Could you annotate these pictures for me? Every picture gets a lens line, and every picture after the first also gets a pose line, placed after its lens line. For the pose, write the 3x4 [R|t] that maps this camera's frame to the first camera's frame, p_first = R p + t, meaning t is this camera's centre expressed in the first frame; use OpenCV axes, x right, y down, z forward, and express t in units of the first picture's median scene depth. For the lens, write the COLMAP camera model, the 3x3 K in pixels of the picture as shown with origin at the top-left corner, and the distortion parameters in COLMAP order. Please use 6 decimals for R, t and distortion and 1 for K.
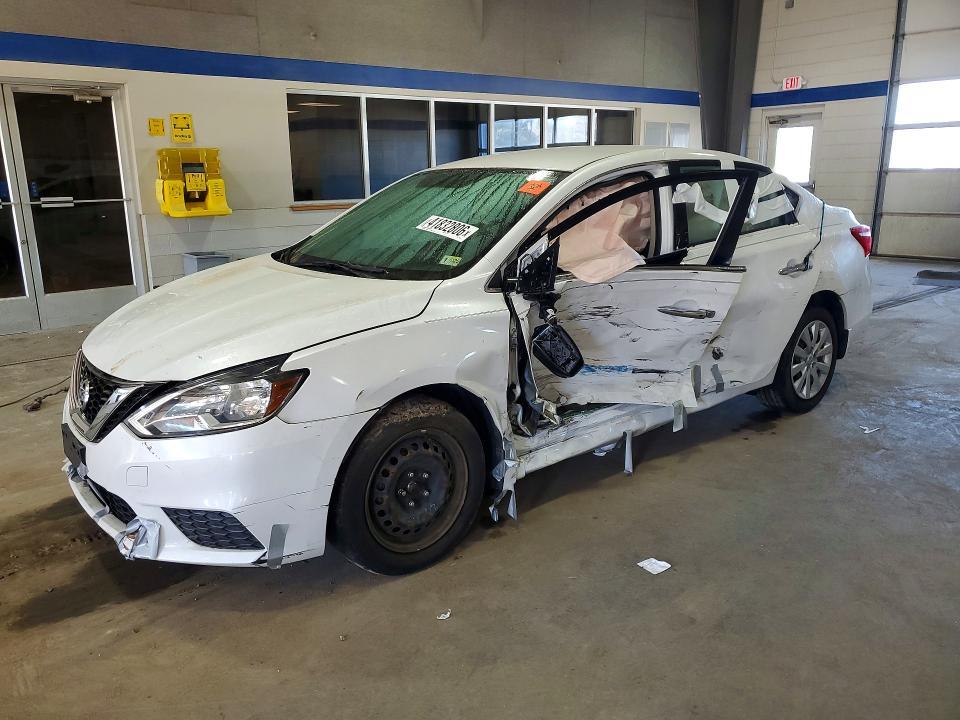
lens RADIAL K [[730.9, 0, 480.0], [0, 730.9, 360.0], [0, 0, 1]] dist [0.006737, 0.002397]
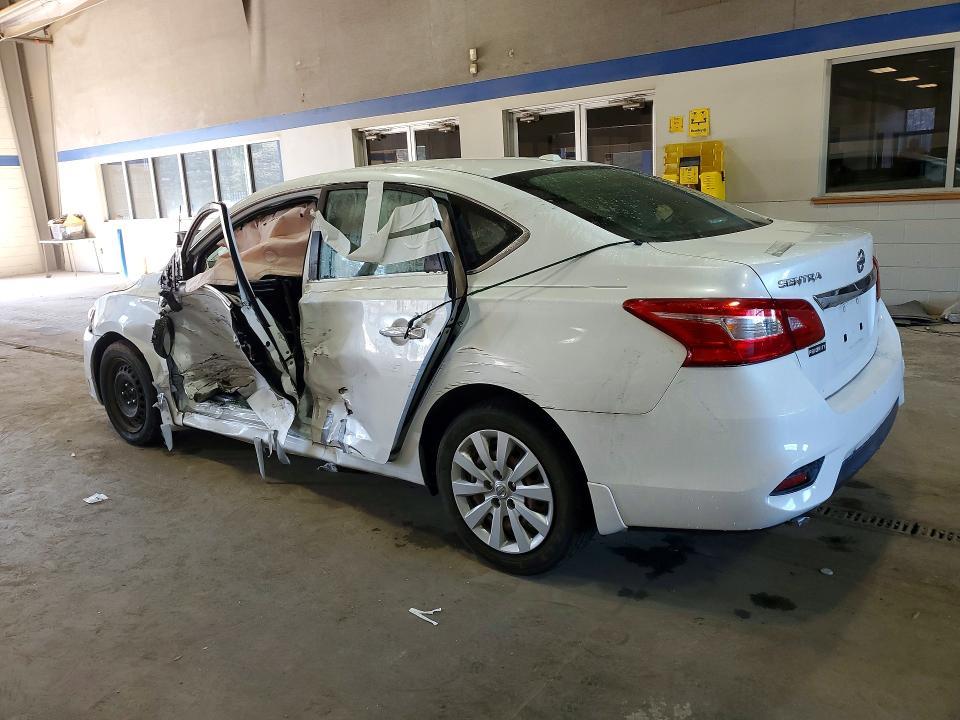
lens RADIAL K [[769.5, 0, 480.0], [0, 769.5, 360.0], [0, 0, 1]] dist [0.009870, 0.005015]
pose [[0.210336, 0.221836, -0.952128, 0.661489], [-0.189526, 0.964691, 0.182895, -0.140870], [0.959082, 0.141984, 0.244953, 0.509903]]
